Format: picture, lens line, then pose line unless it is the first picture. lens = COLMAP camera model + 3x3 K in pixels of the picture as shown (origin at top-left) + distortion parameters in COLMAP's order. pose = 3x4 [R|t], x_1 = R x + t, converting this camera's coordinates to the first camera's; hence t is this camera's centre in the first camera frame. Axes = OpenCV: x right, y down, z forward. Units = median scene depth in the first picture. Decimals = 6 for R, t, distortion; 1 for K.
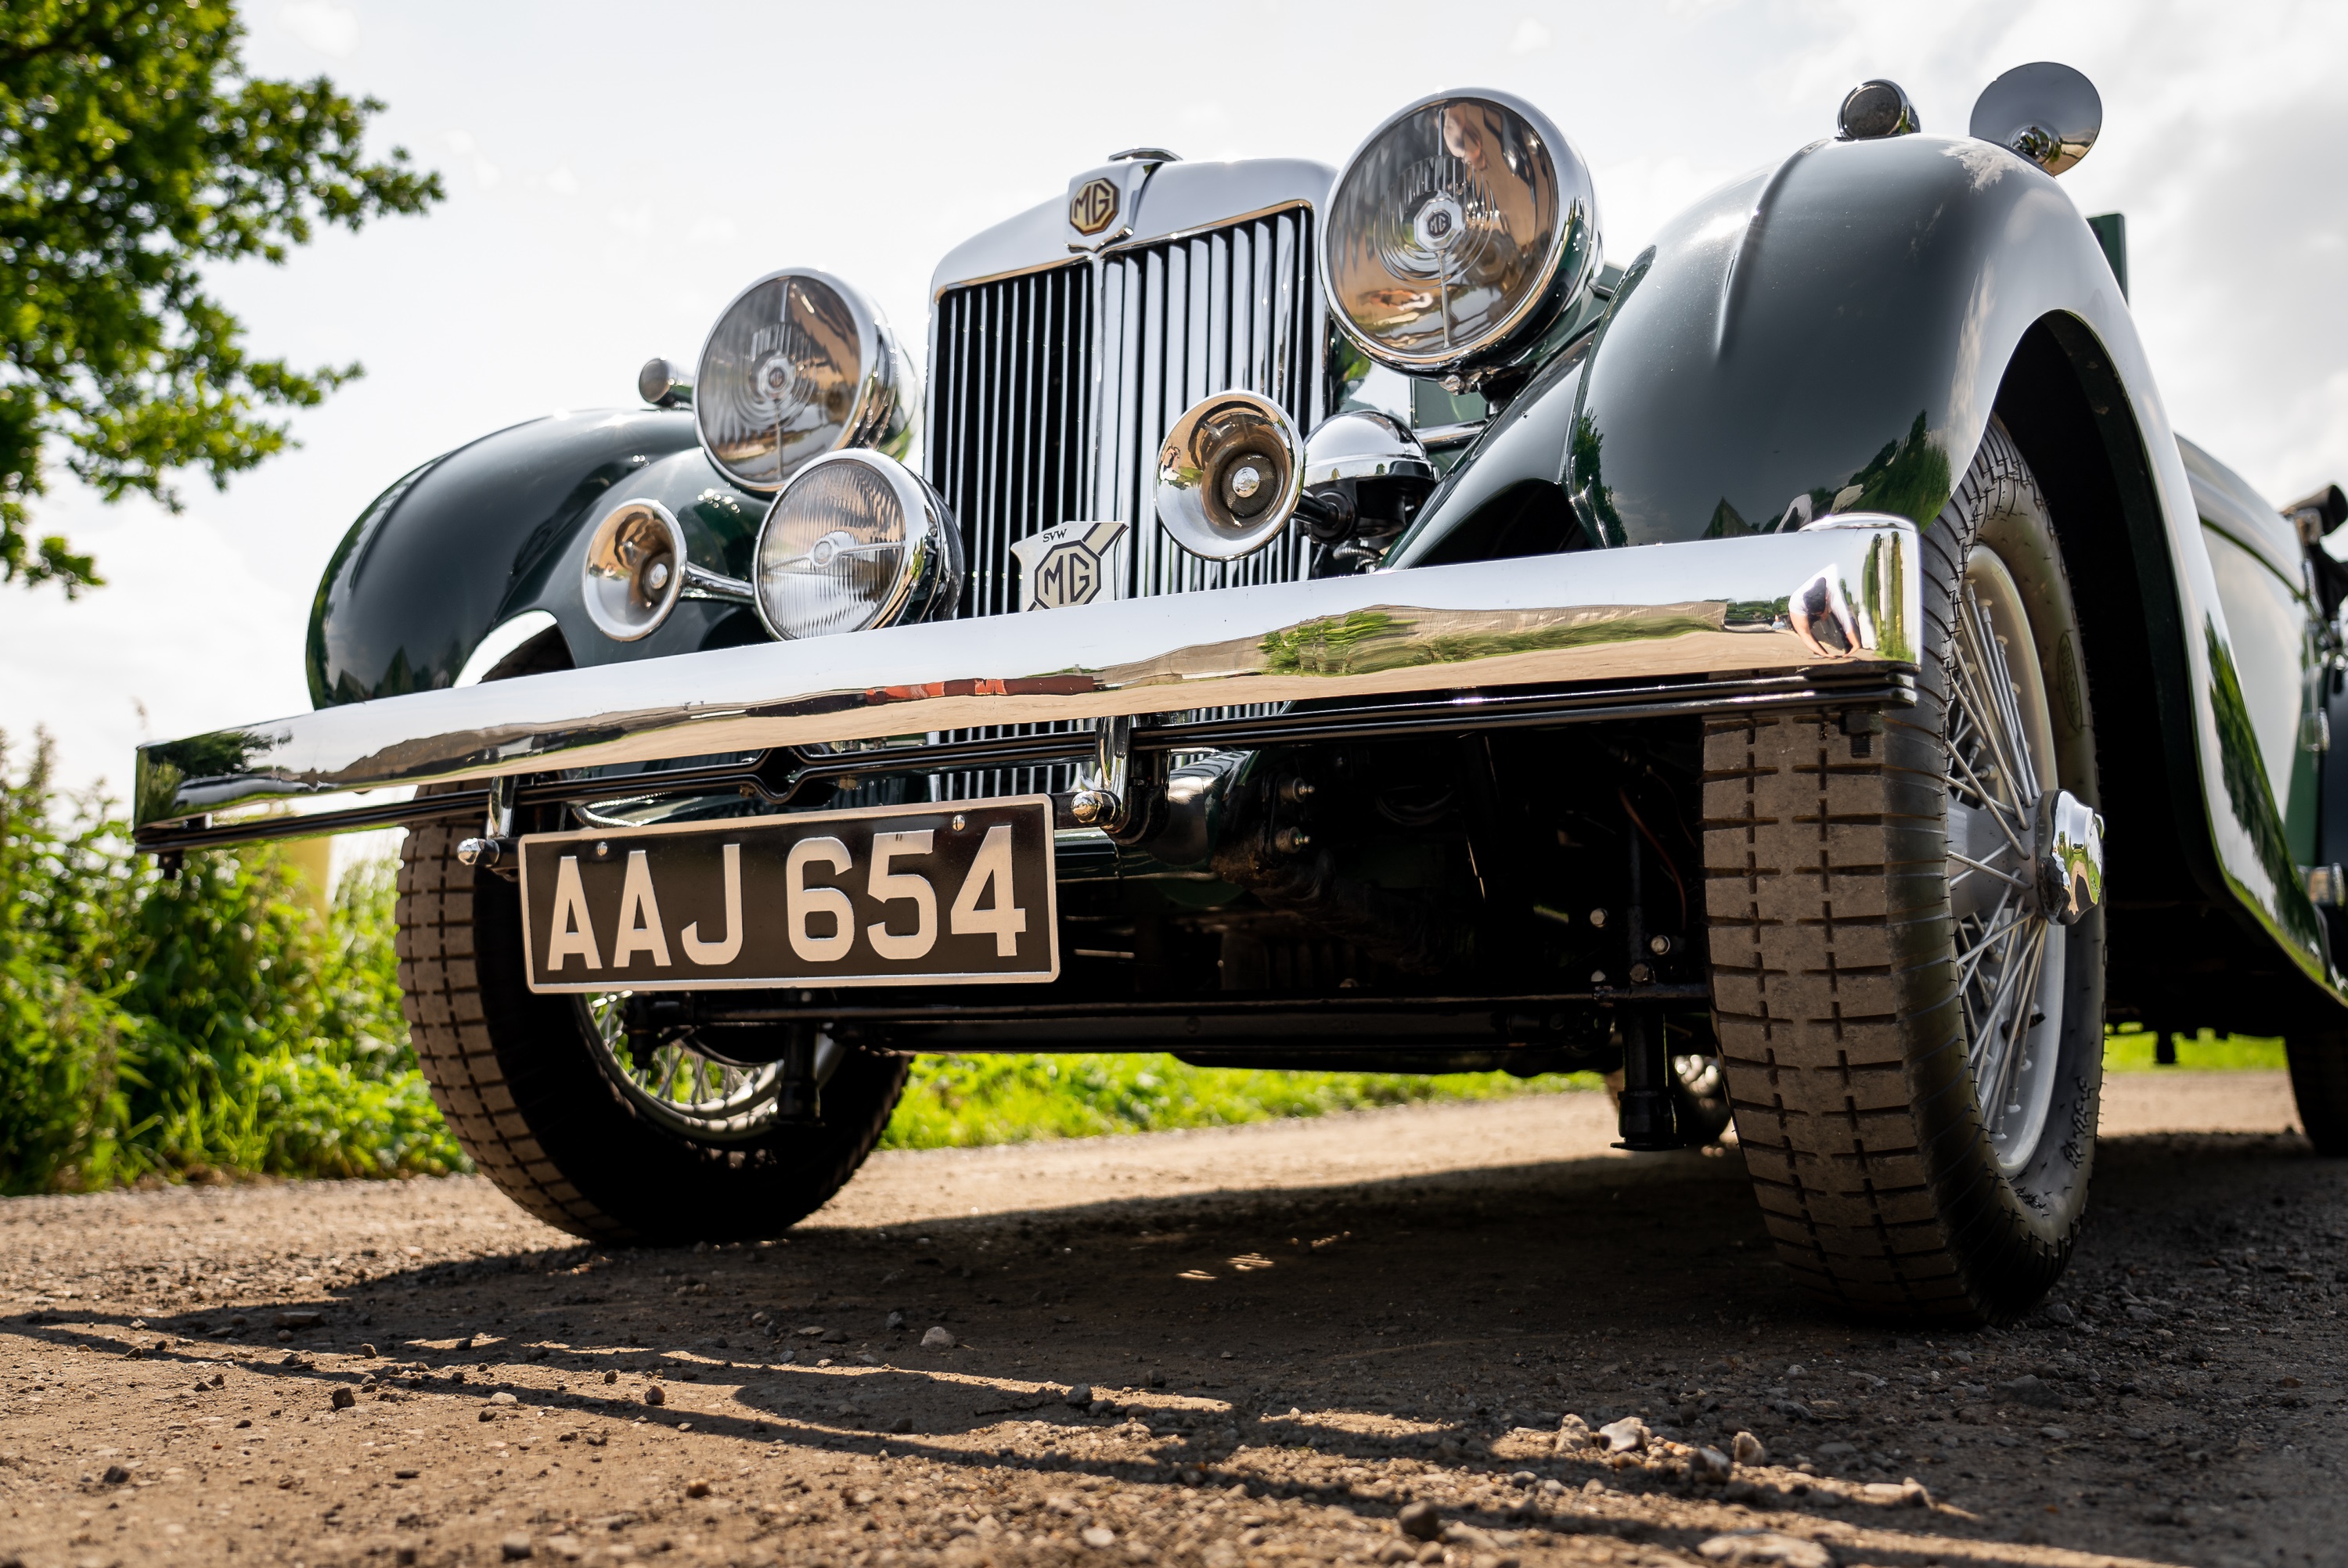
lens RADIAL K [[2157.6, 0, 1175.5], [0, 2157.6, 781.6], [0, 0, 1]] dist [0.058079, 0.000000]
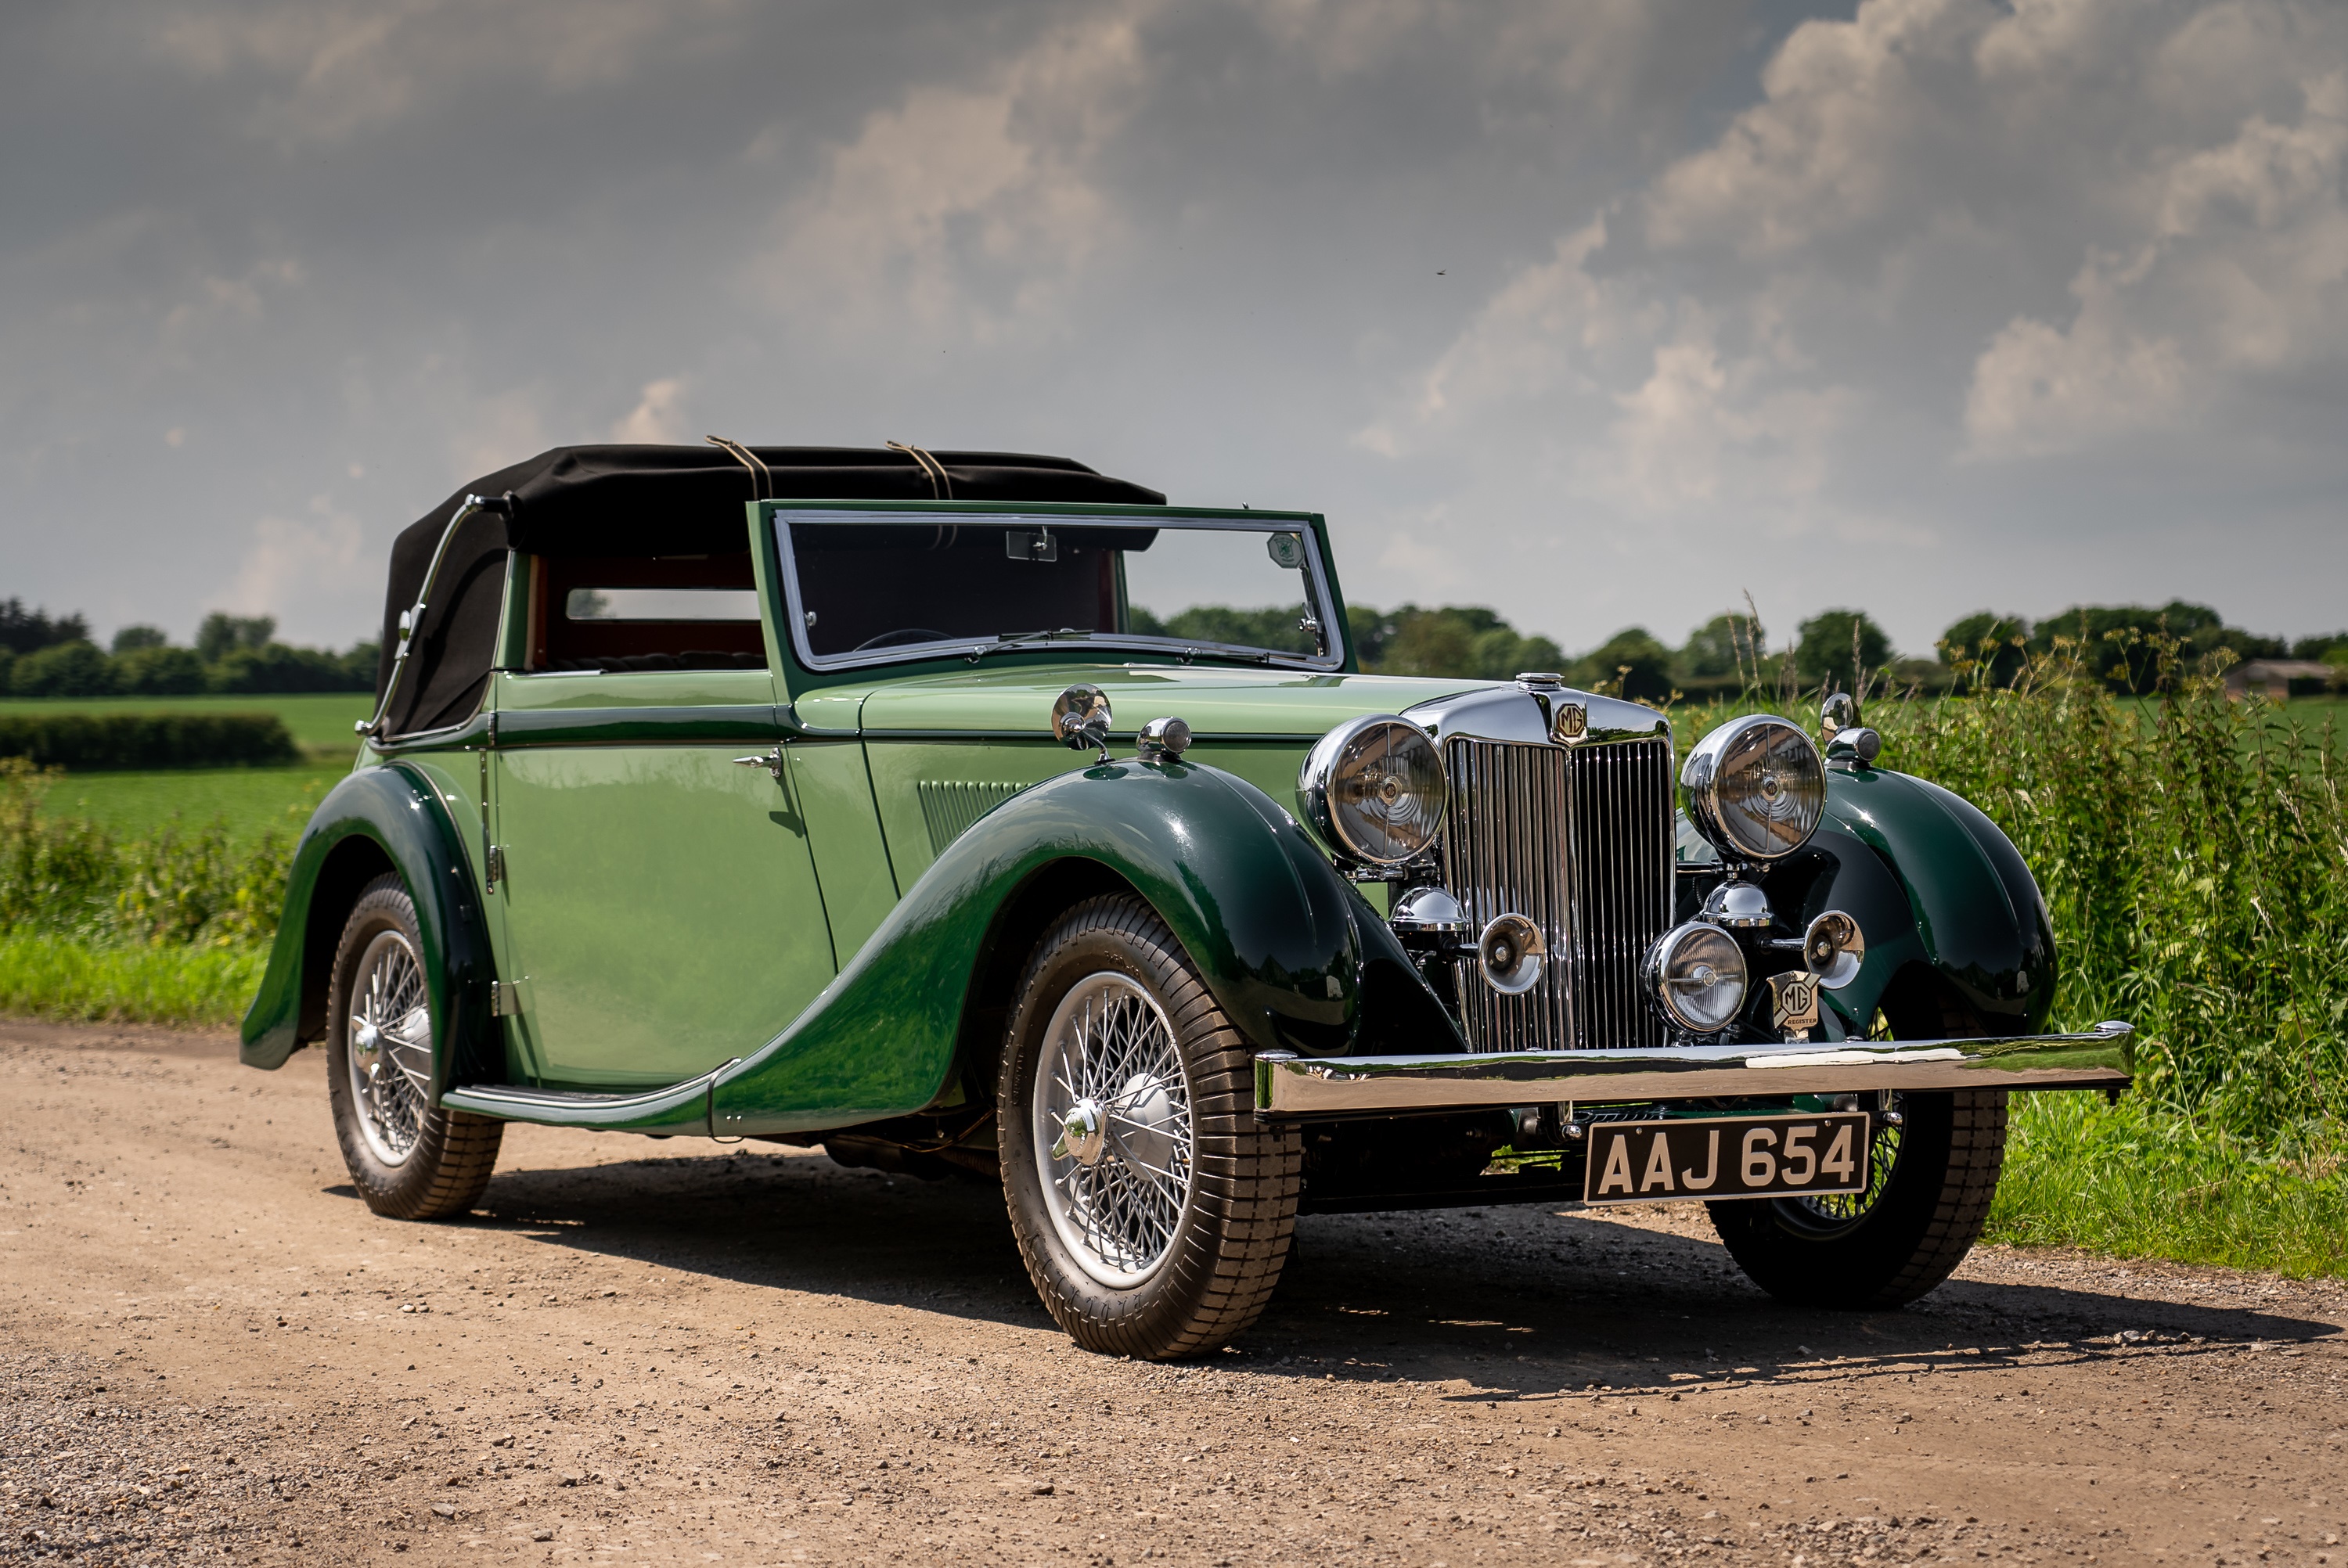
lens RADIAL K [[5036.7, 0, 1176.7], [0, 5036.7, 800.9], [0, 0, 1]] dist [0.090628, 0.000000]
pose [[0.443507, -0.001766, 0.896269, -4.910890], [-0.107514, 0.992672, 0.055157, -0.509882], [-0.889799, -0.120824, 0.440068, -0.633918]]
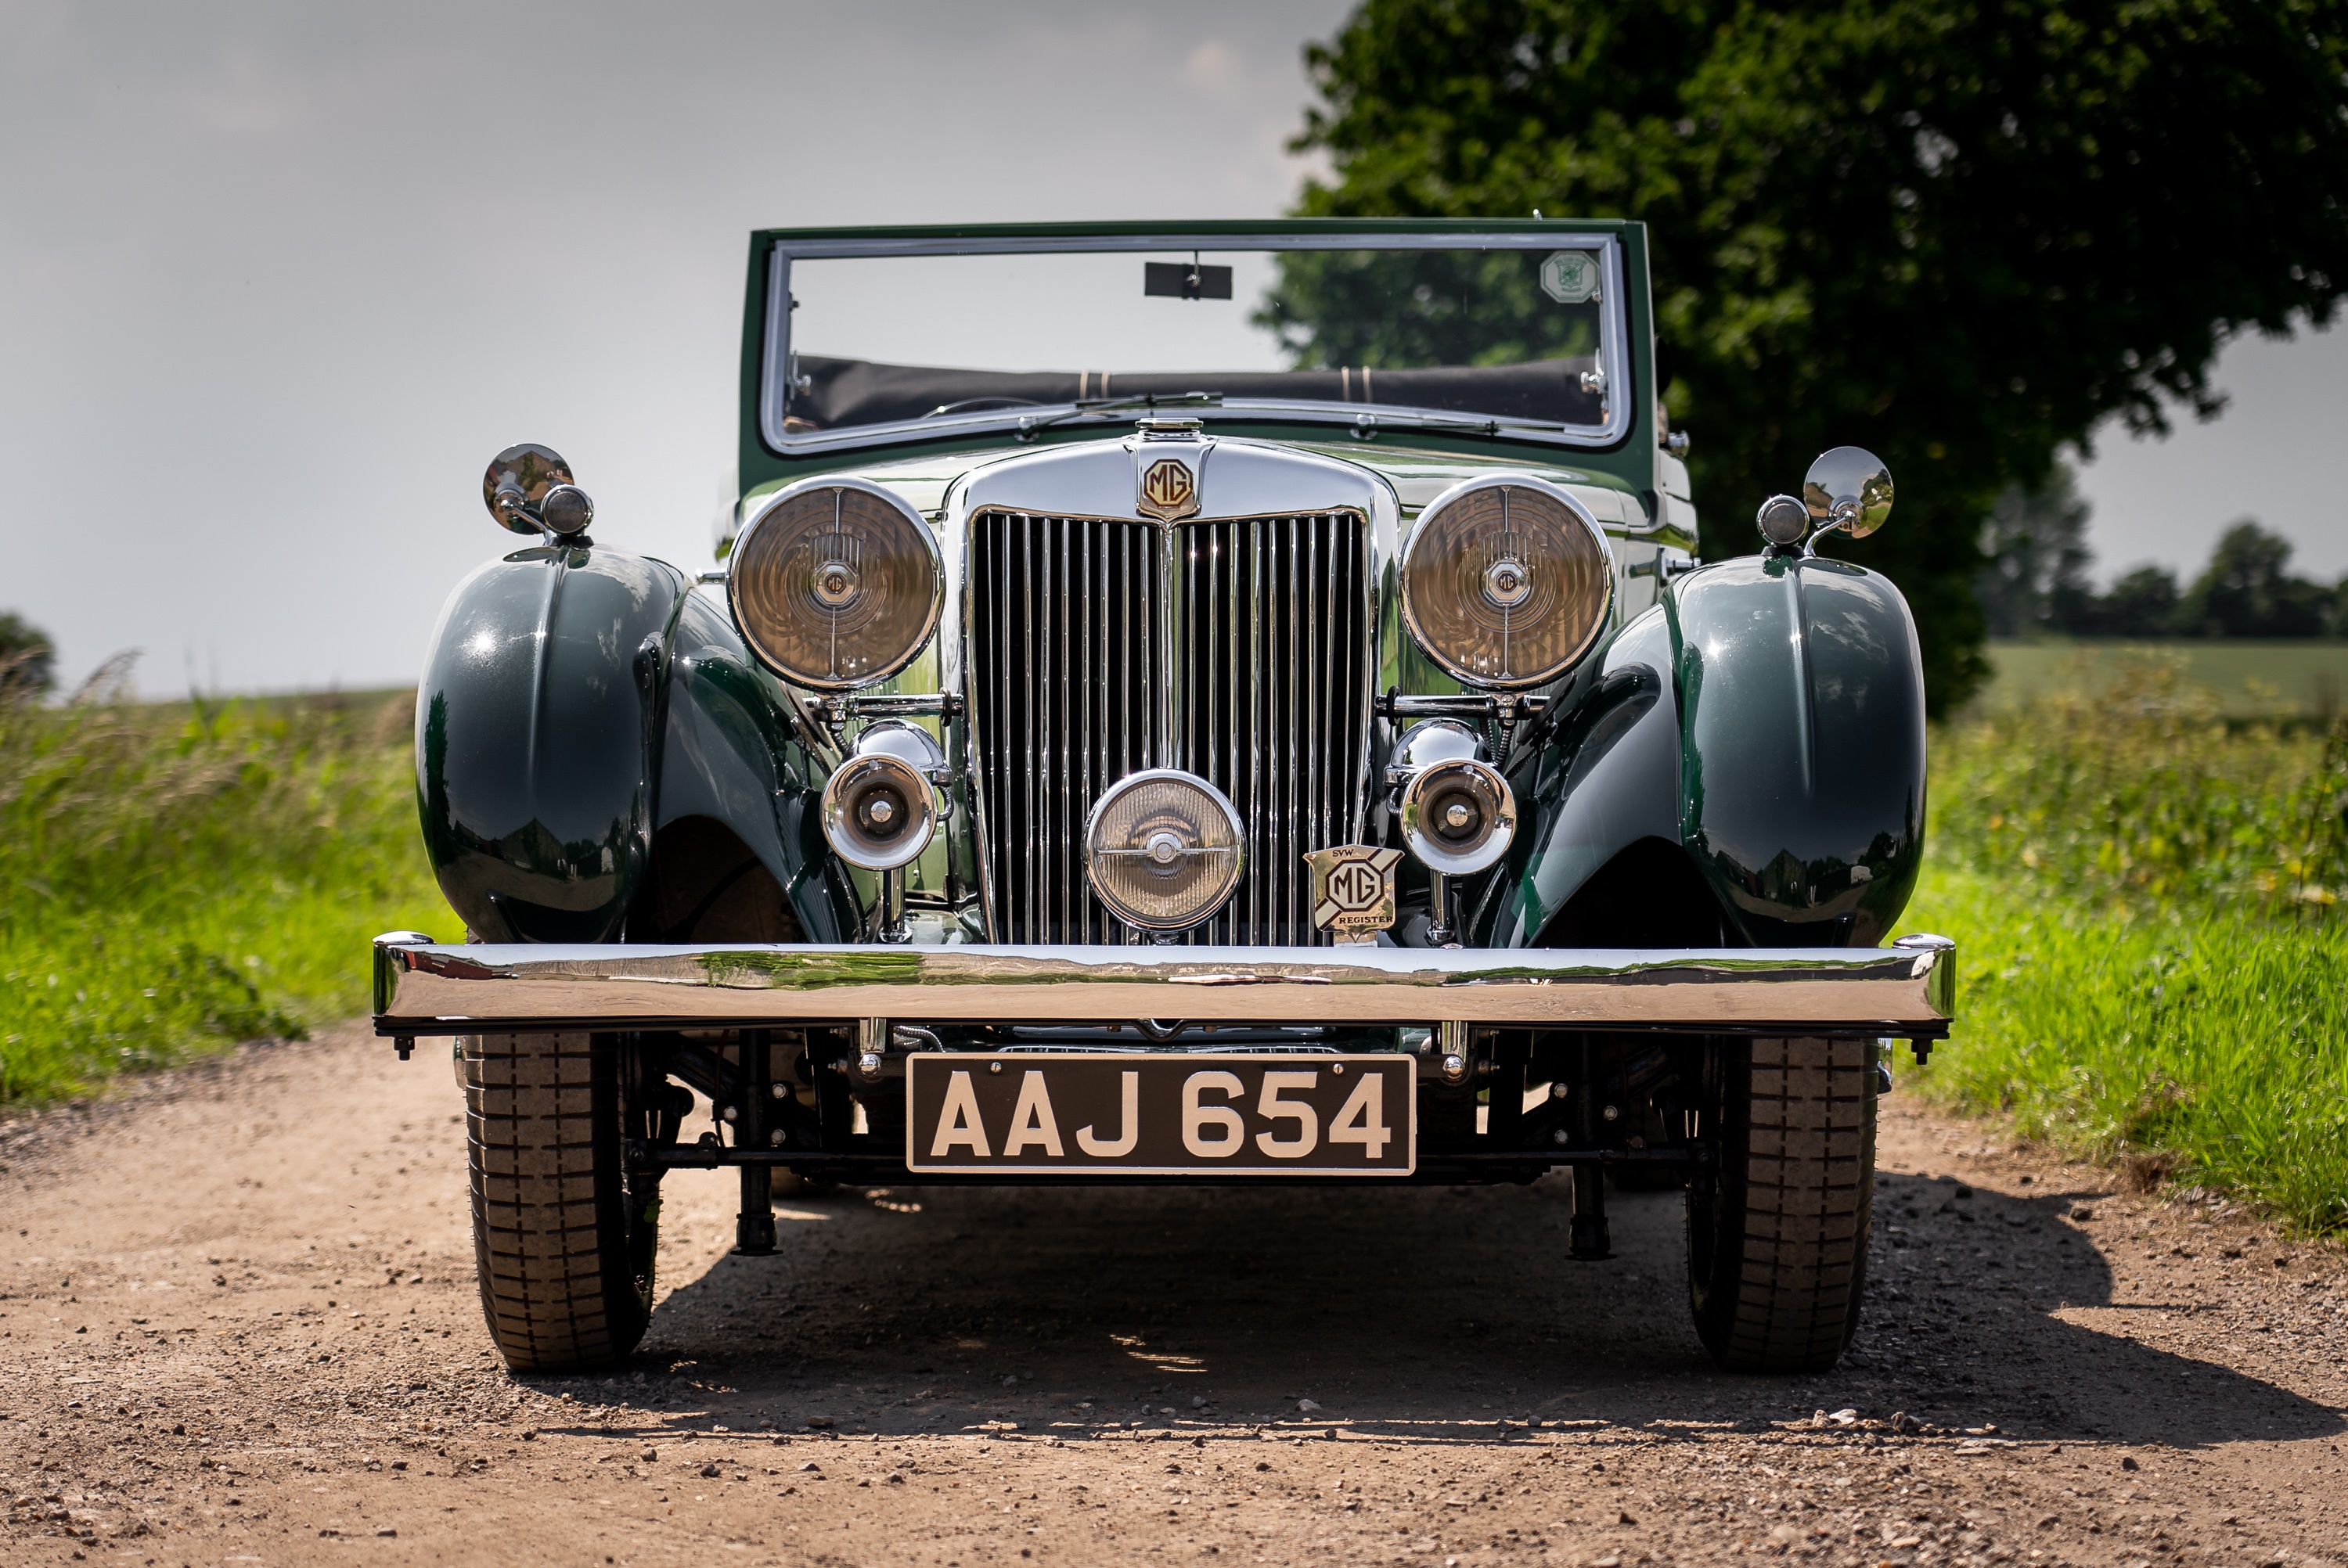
lens RADIAL K [[6672.1, 0, 1087.3], [0, 6672.1, 650.9], [0, 0, 1]] dist [0.148121, 0.000000]
pose [[0.853364, 0.011635, 0.521186, -2.589267], [-0.066126, 0.994091, 0.086080, -0.637351], [-0.517105, -0.107921, 0.849091, -2.732302]]
